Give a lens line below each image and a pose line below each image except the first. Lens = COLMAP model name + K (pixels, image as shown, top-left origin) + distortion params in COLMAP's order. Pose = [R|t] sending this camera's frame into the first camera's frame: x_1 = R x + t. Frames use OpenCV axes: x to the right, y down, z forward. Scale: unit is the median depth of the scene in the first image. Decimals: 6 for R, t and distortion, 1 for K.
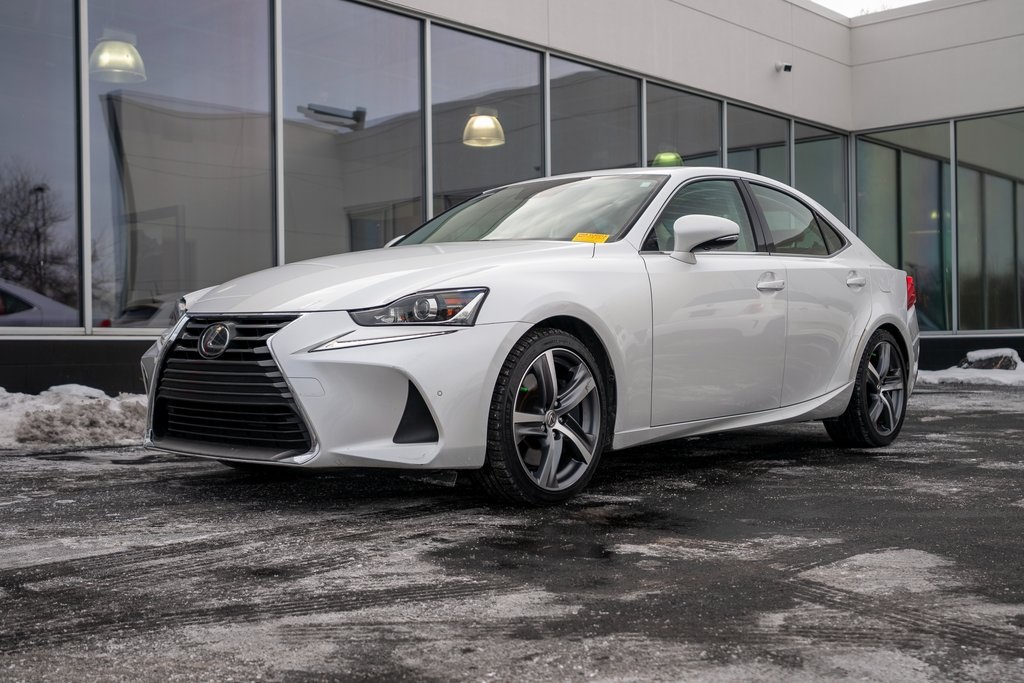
lens RADIAL K [[1218.9, 0, 507.7], [0, 1218.9, 344.4], [0, 0, 1]] dist [0.001364, 0.000000]
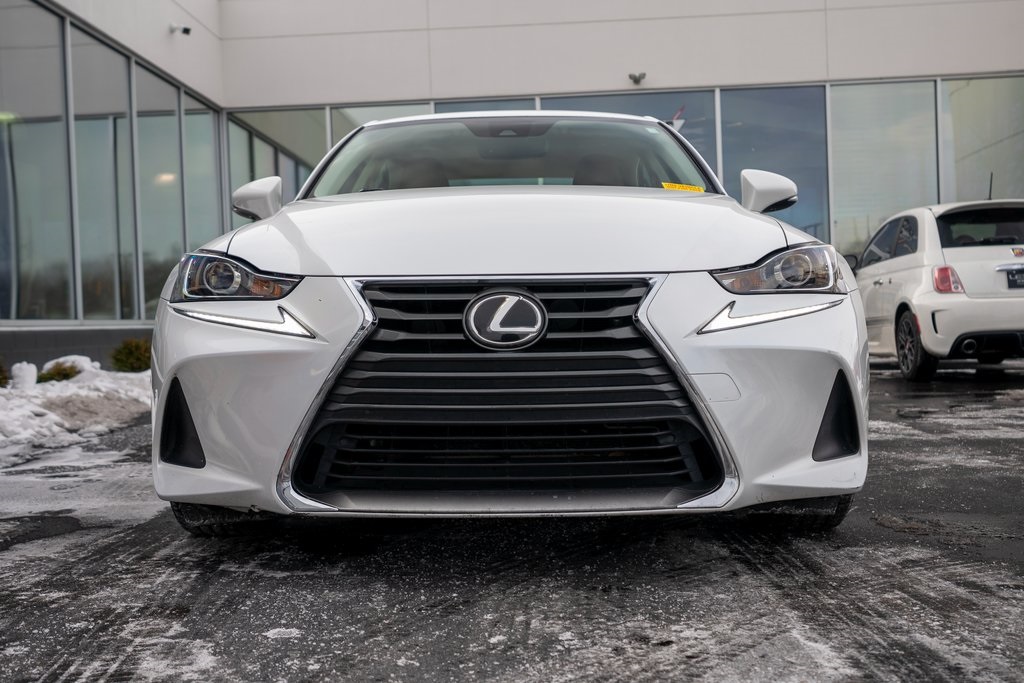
lens RADIAL K [[1218.9, 0, 513.1], [0, 1218.9, 340.1], [0, 0, 1]] dist [0.001364, 0.000000]
pose [[0.762912, -0.023527, 0.646074, -0.429052], [0.022627, 0.999697, 0.009685, 0.000668], [-0.646106, 0.007230, 0.763214, 0.370778]]
